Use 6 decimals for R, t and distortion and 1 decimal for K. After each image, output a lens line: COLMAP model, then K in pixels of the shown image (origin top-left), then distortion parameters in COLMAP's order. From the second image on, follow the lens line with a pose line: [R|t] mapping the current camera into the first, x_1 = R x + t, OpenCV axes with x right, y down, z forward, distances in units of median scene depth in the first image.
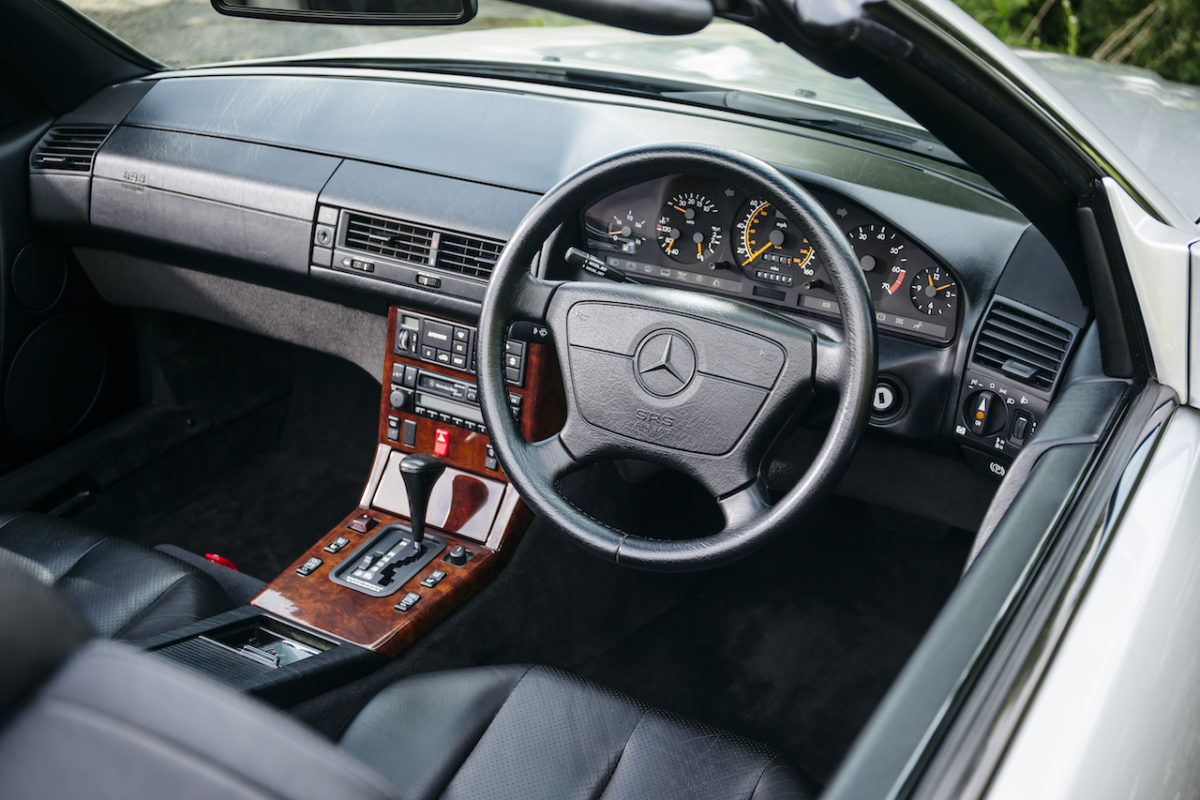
lens RADIAL K [[1449.7, 0, 602.5], [0, 1449.7, 402.5], [0, 0, 1]] dist [-0.015316, 0.000000]
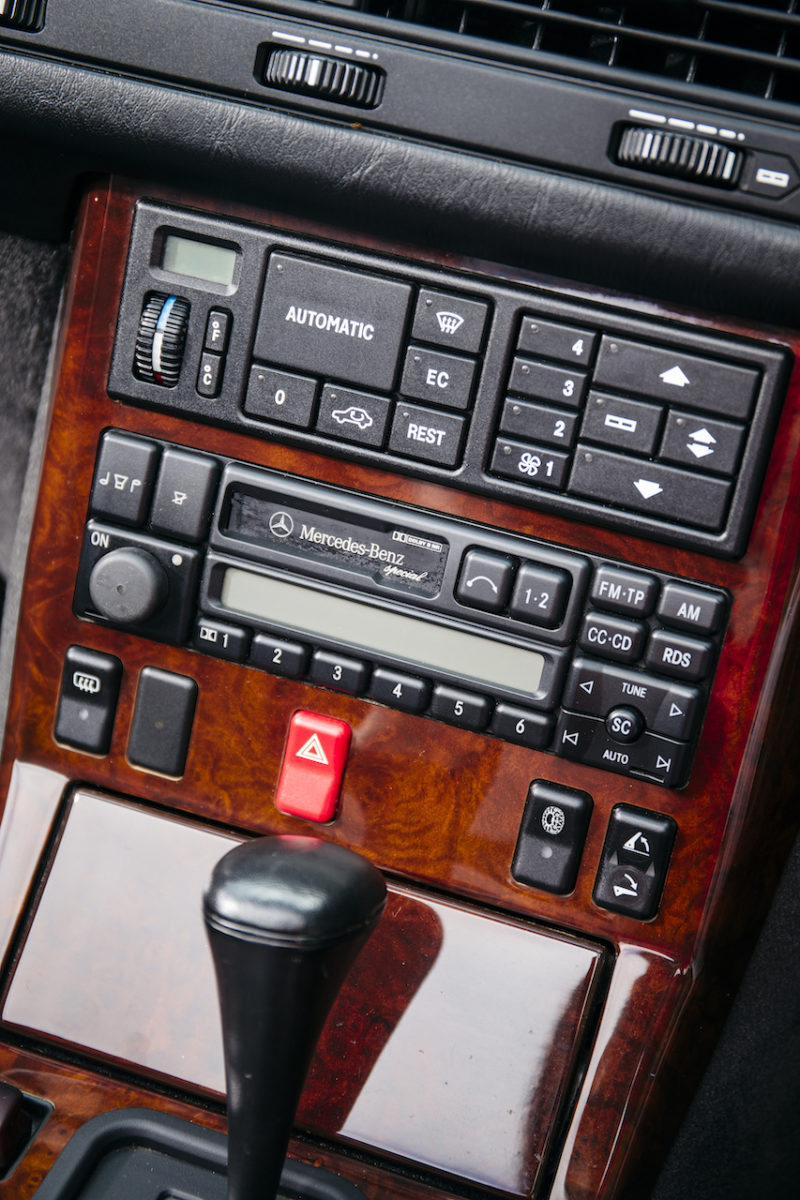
lens RADIAL K [[2164.6, 0, 401.4], [0, 2164.6, 594.3], [0, 0, 1]] dist [0.084222, 0.000000]
pose [[0.976534, 0.001023, 0.215362, -0.176929], [-0.015194, 0.997824, 0.064154, -0.025138], [-0.214828, -0.065920, 0.974425, 0.655451]]
